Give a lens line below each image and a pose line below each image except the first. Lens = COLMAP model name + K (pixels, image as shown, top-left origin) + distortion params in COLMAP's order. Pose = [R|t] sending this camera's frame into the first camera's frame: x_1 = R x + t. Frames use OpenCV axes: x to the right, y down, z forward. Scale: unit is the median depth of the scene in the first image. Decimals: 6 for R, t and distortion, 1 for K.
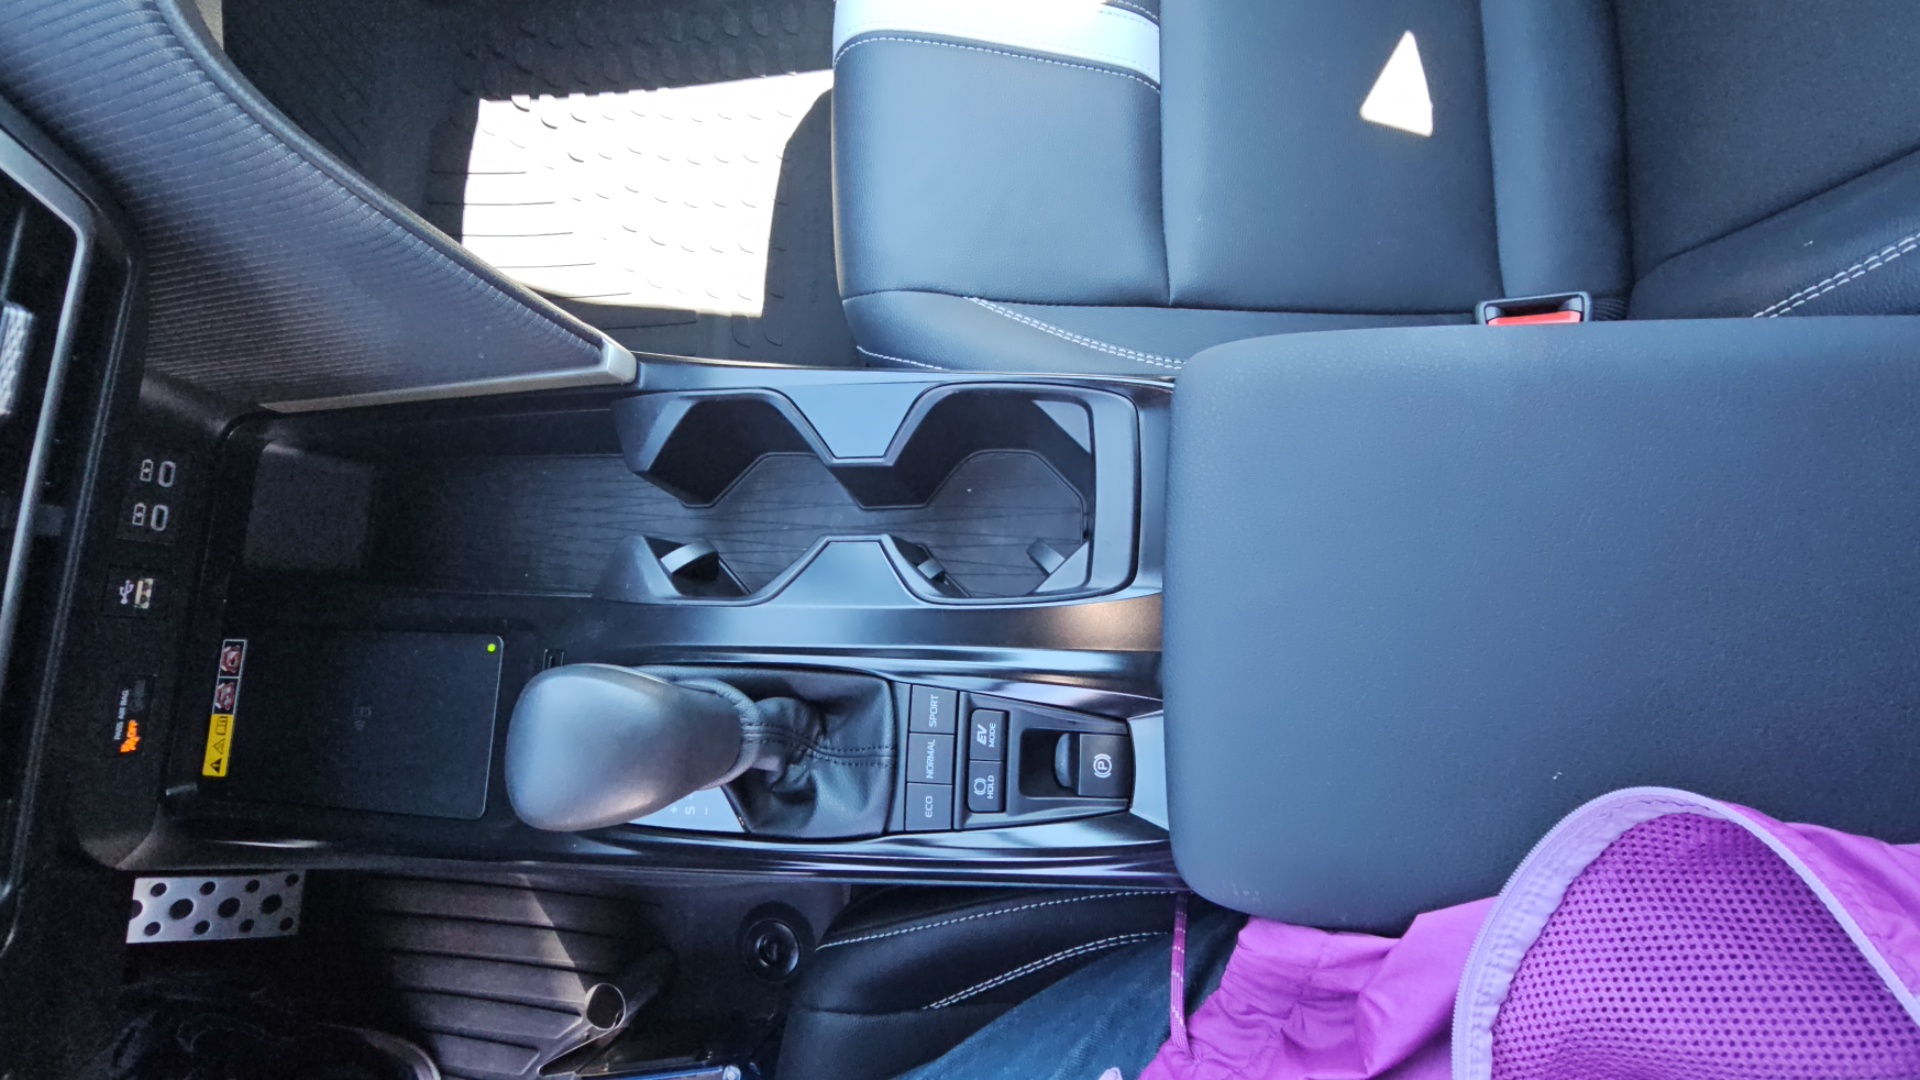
lens RADIAL K [[863.7, 0, 975.5], [0, 863.7, 553.6], [0, 0, 1]] dist [0.009419, -0.008456]
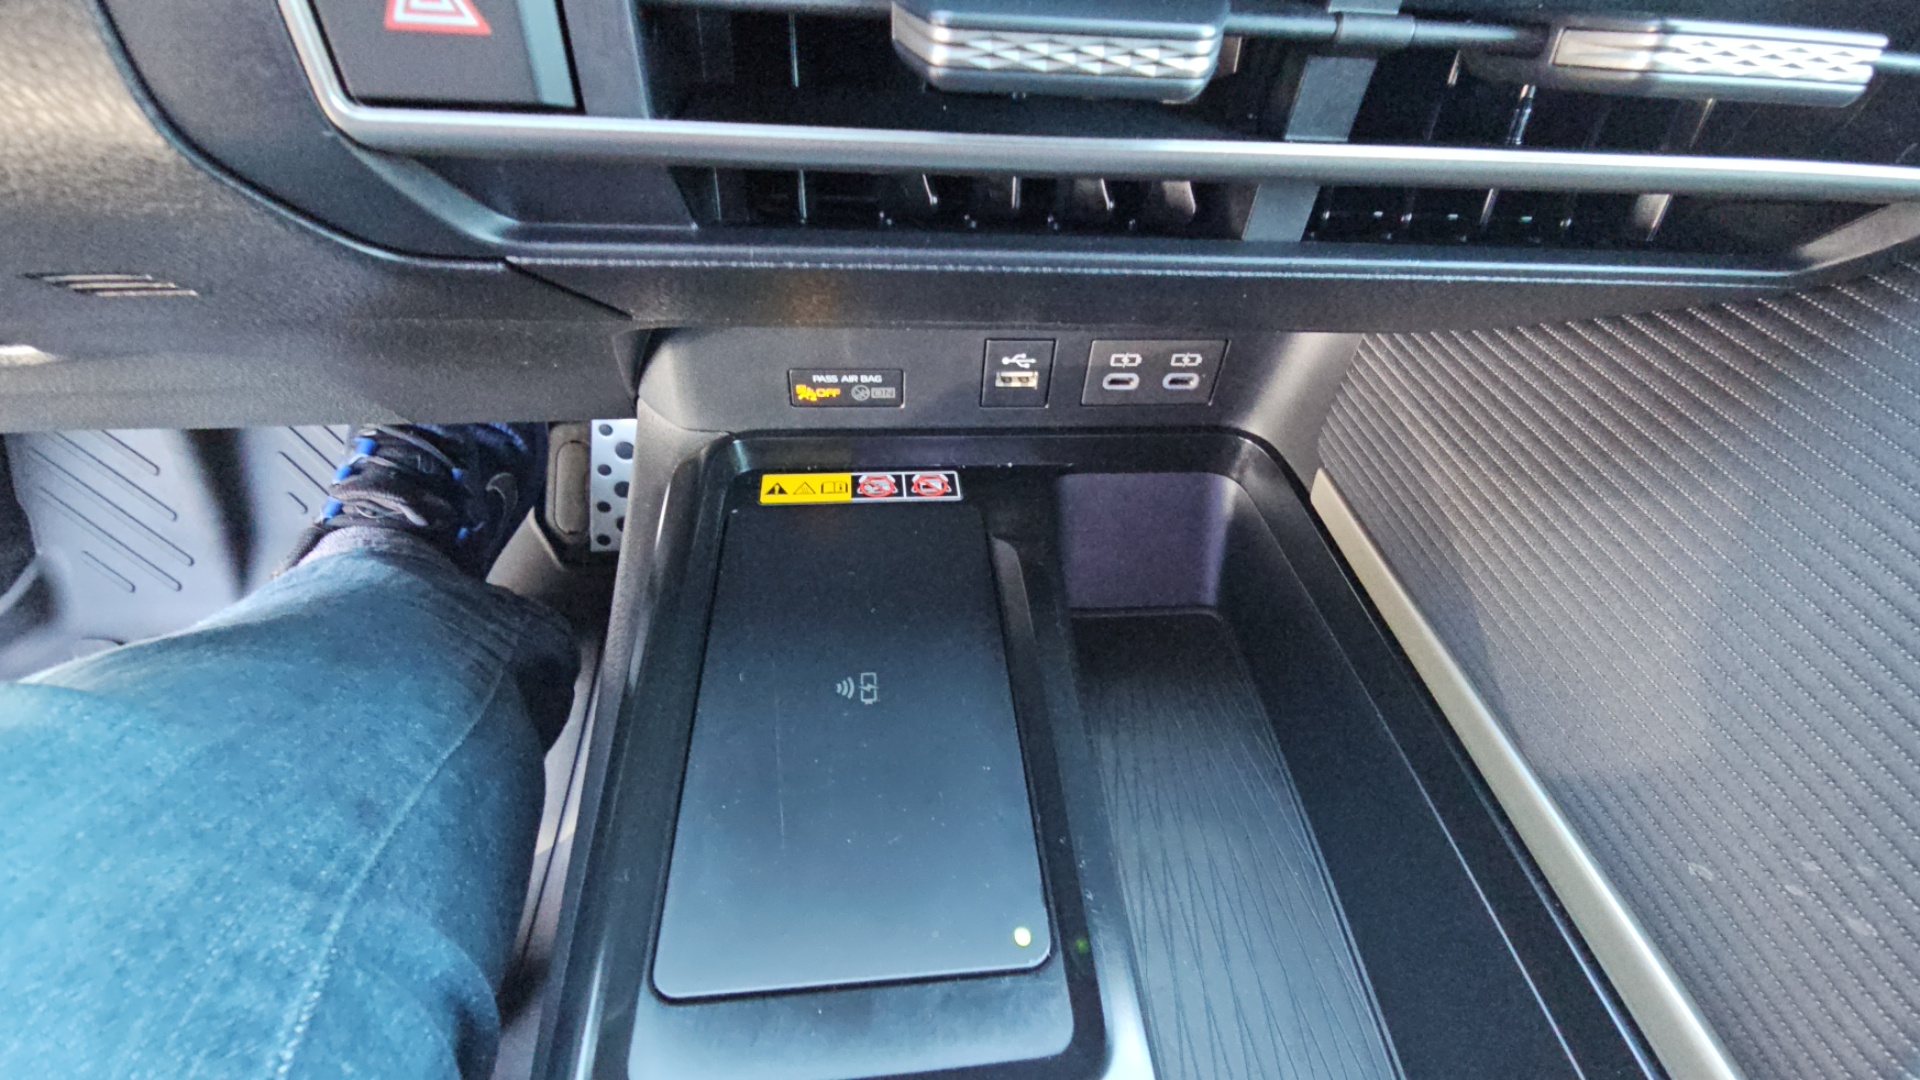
lens RADIAL K [[863.7, 0, 979.5], [0, 863.7, 537.2], [0, 0, 1]] dist [0.009419, -0.008456]
pose [[0.123696, 0.834001, -0.537719, -0.465984], [-0.990770, 0.134076, -0.019963, 0.106169], [0.055446, 0.535226, 0.842887, 0.459865]]
